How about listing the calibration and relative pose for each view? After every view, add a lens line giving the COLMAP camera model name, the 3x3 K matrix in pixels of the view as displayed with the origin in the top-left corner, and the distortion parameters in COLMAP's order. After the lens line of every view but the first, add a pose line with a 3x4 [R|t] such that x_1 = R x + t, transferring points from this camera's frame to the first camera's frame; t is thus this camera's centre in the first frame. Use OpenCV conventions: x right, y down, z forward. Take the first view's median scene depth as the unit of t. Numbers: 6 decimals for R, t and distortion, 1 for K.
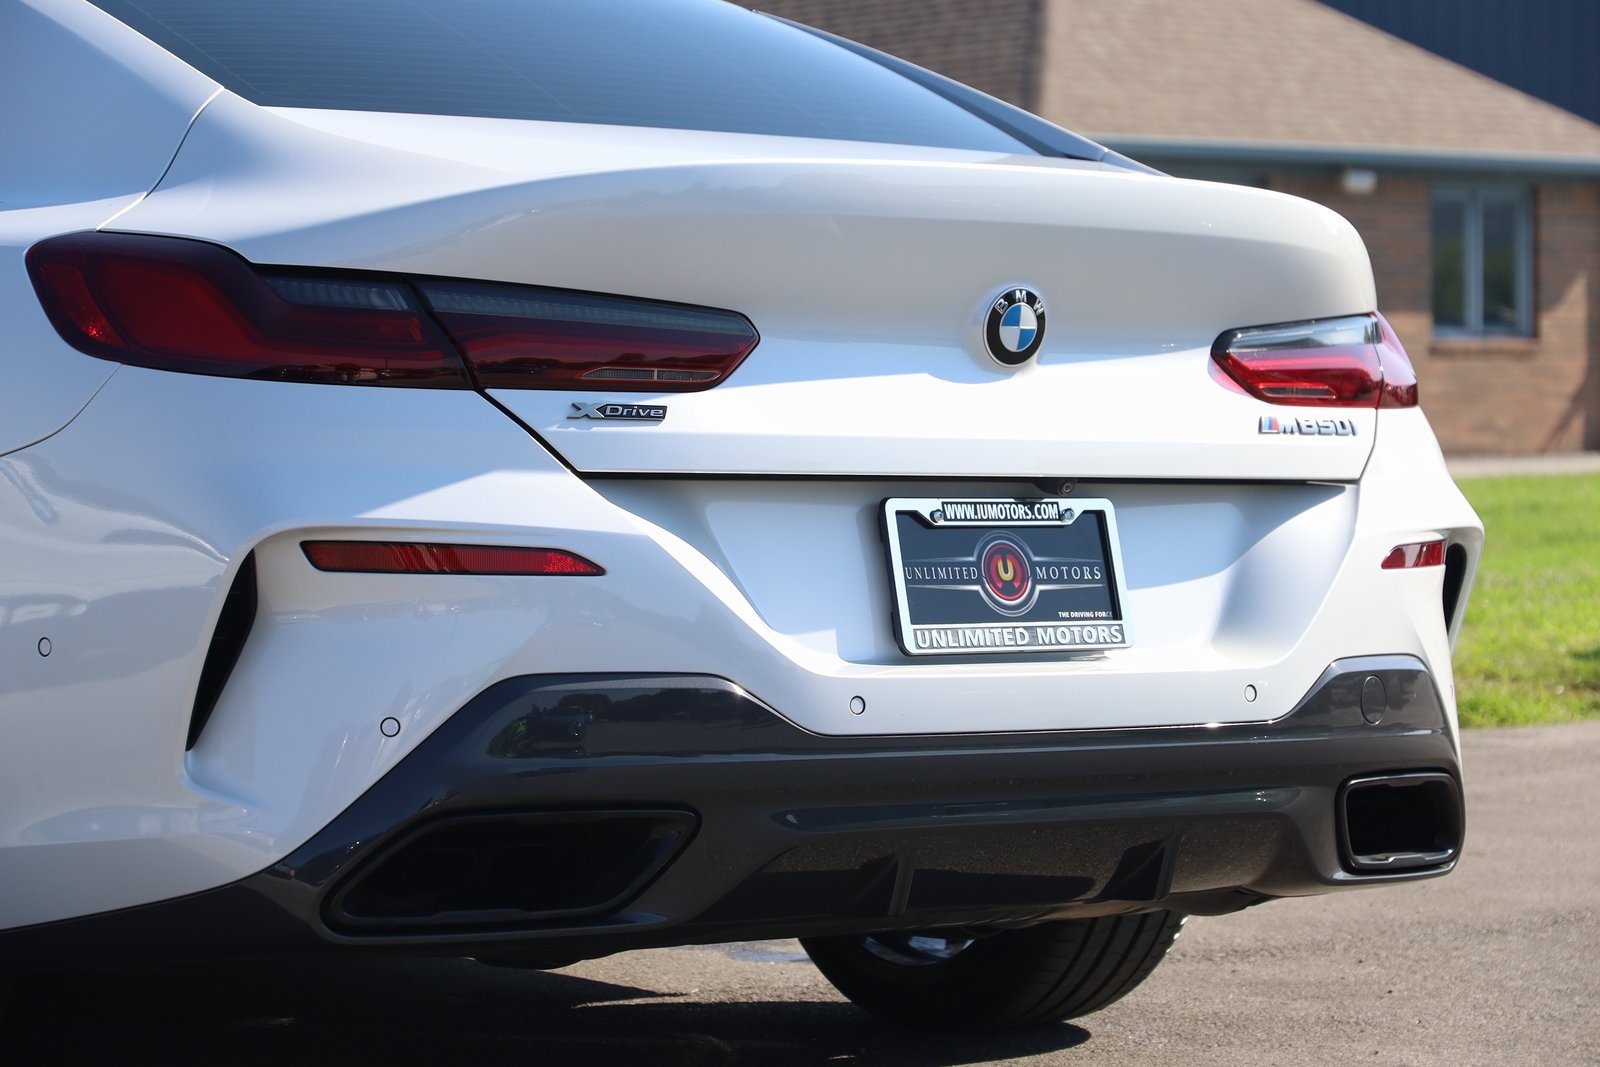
lens RADIAL K [[4658.0, 0, 800.0], [0, 4658.0, 533.5], [0, 0, 1]] dist [0.326666, 1.729204]
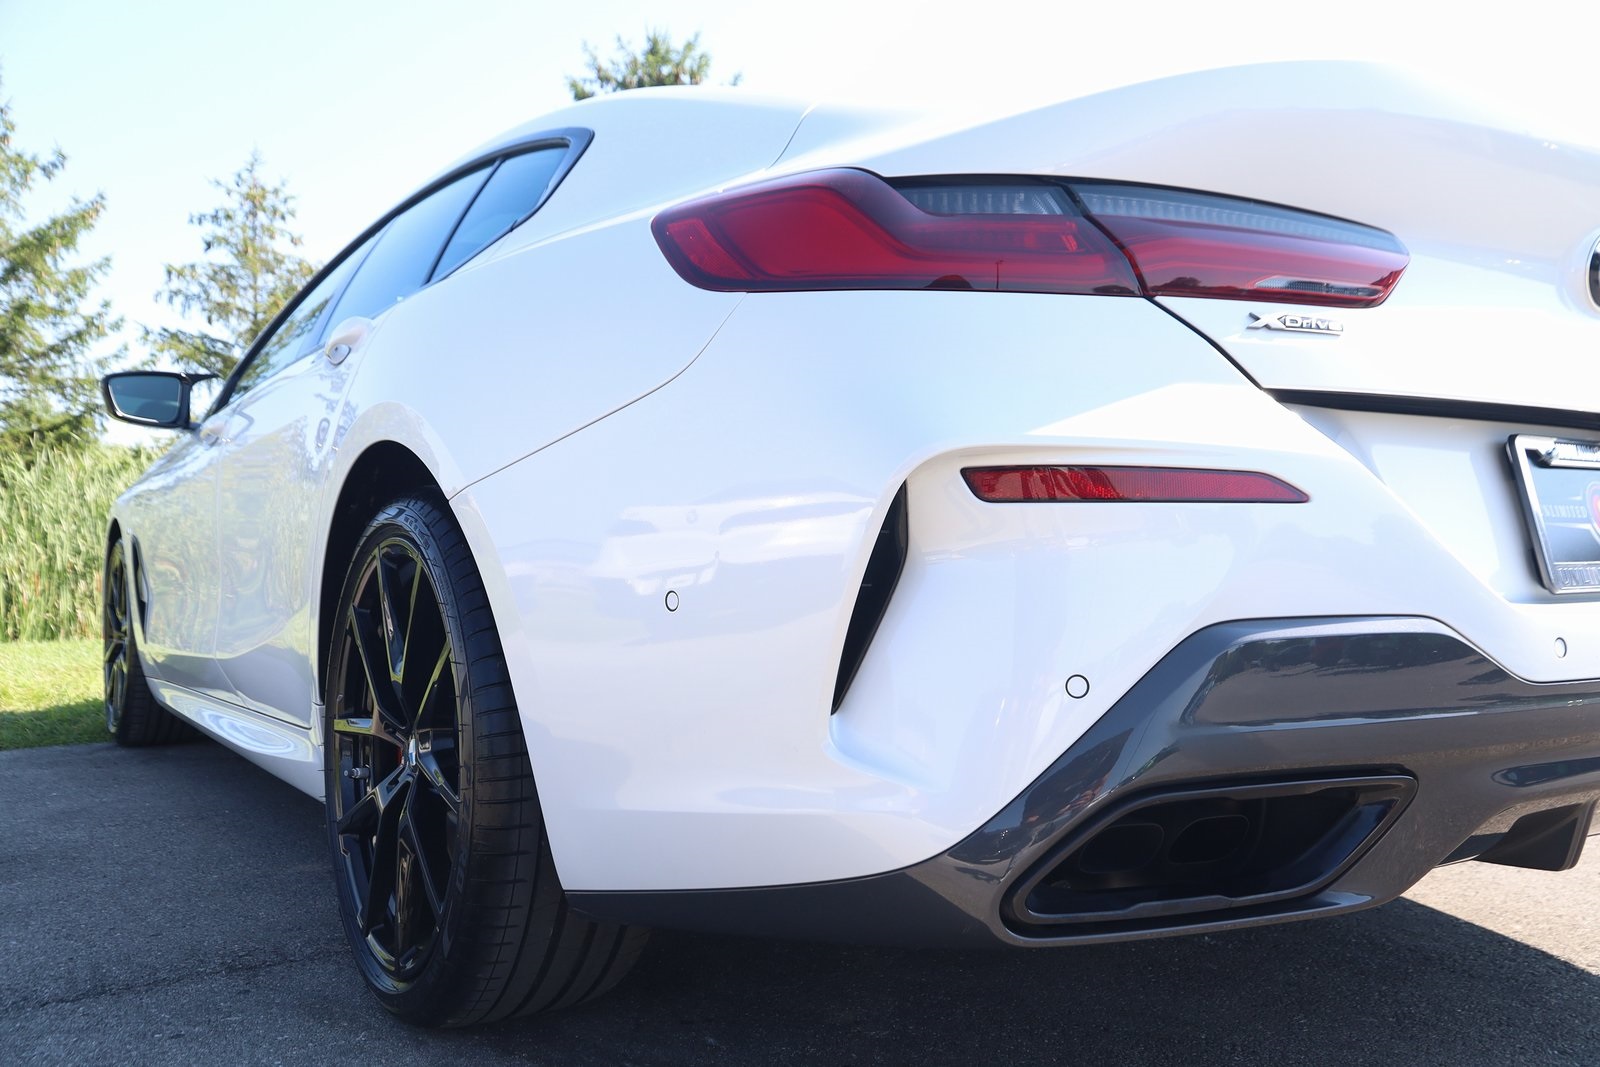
lens RADIAL K [[1350.6, 0, 800.0], [0, 1350.6, 533.5], [0, 0, 1]] dist [-0.044487, 0.000757]
pose [[0.995901, -0.025389, -0.086810, -0.108491], [0.021904, 0.998925, -0.040861, 0.021596], [0.087754, 0.038792, 0.995387, 0.711954]]
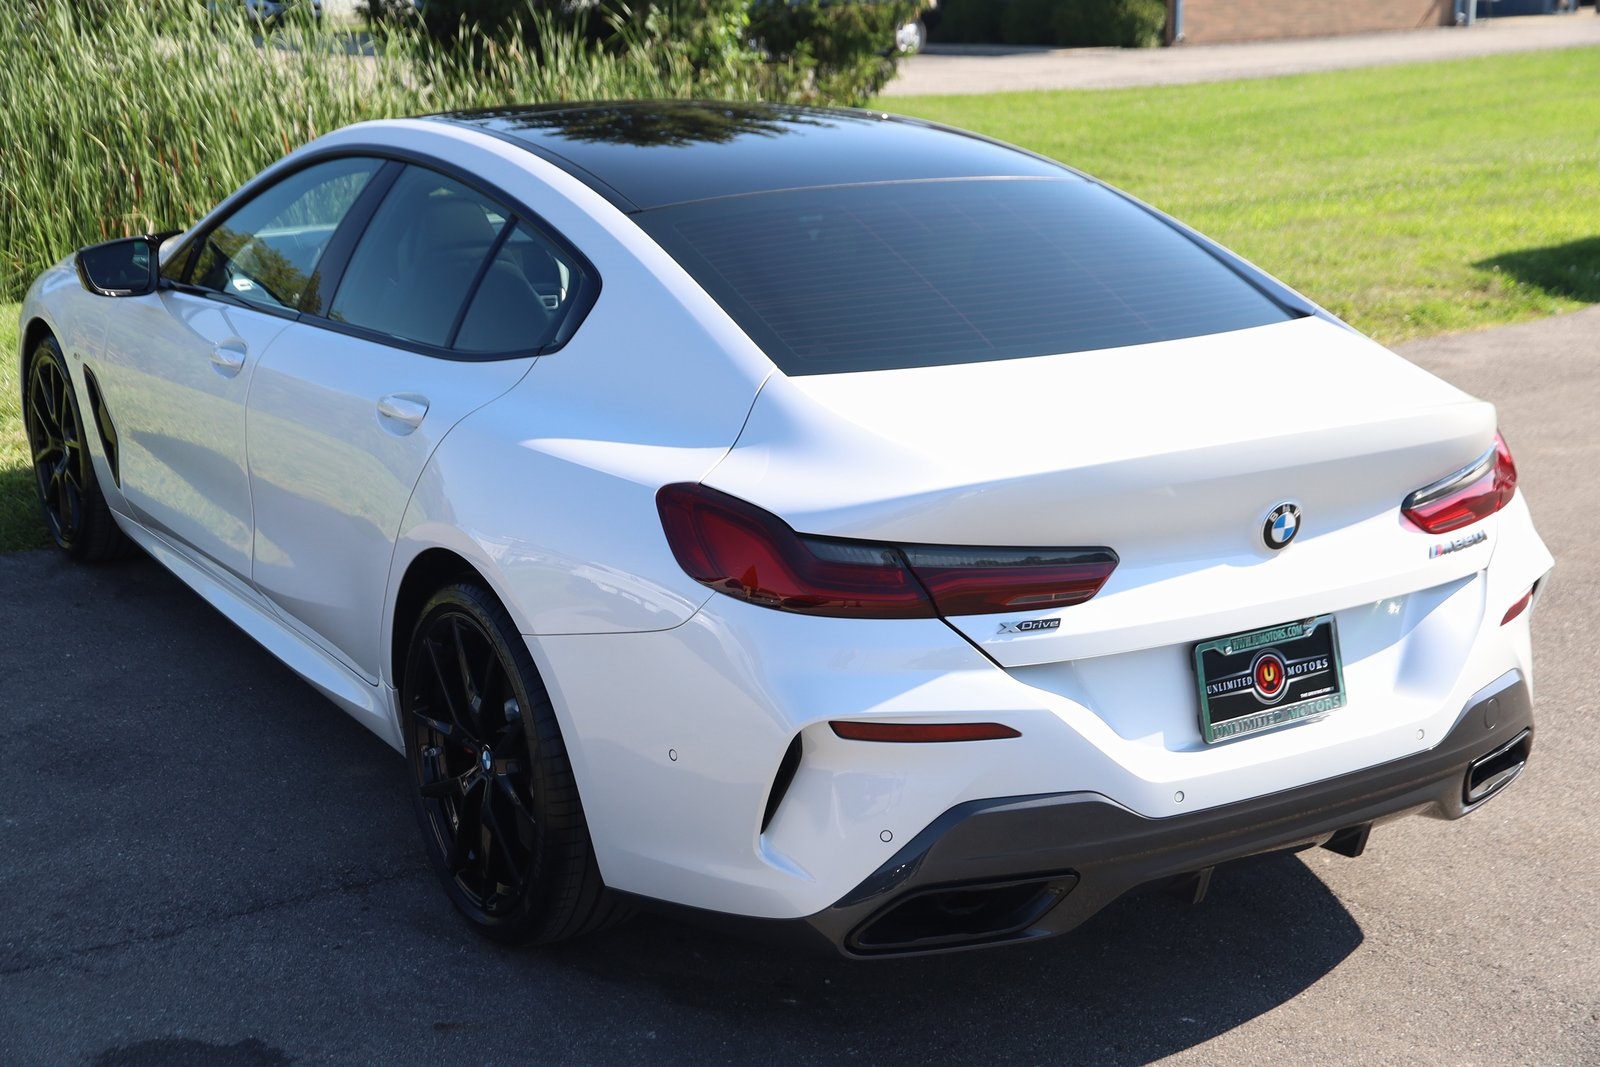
lens RADIAL K [[2089.7, 0, 800.0], [0, 2089.7, 533.5], [0, 0, 1]] dist [0.099901, 0.030105]
pose [[0.994275, 0.011327, -0.106250, -0.039854], [0.013883, 0.972242, 0.233566, -0.212350], [0.105946, -0.233704, 0.966519, 0.312596]]
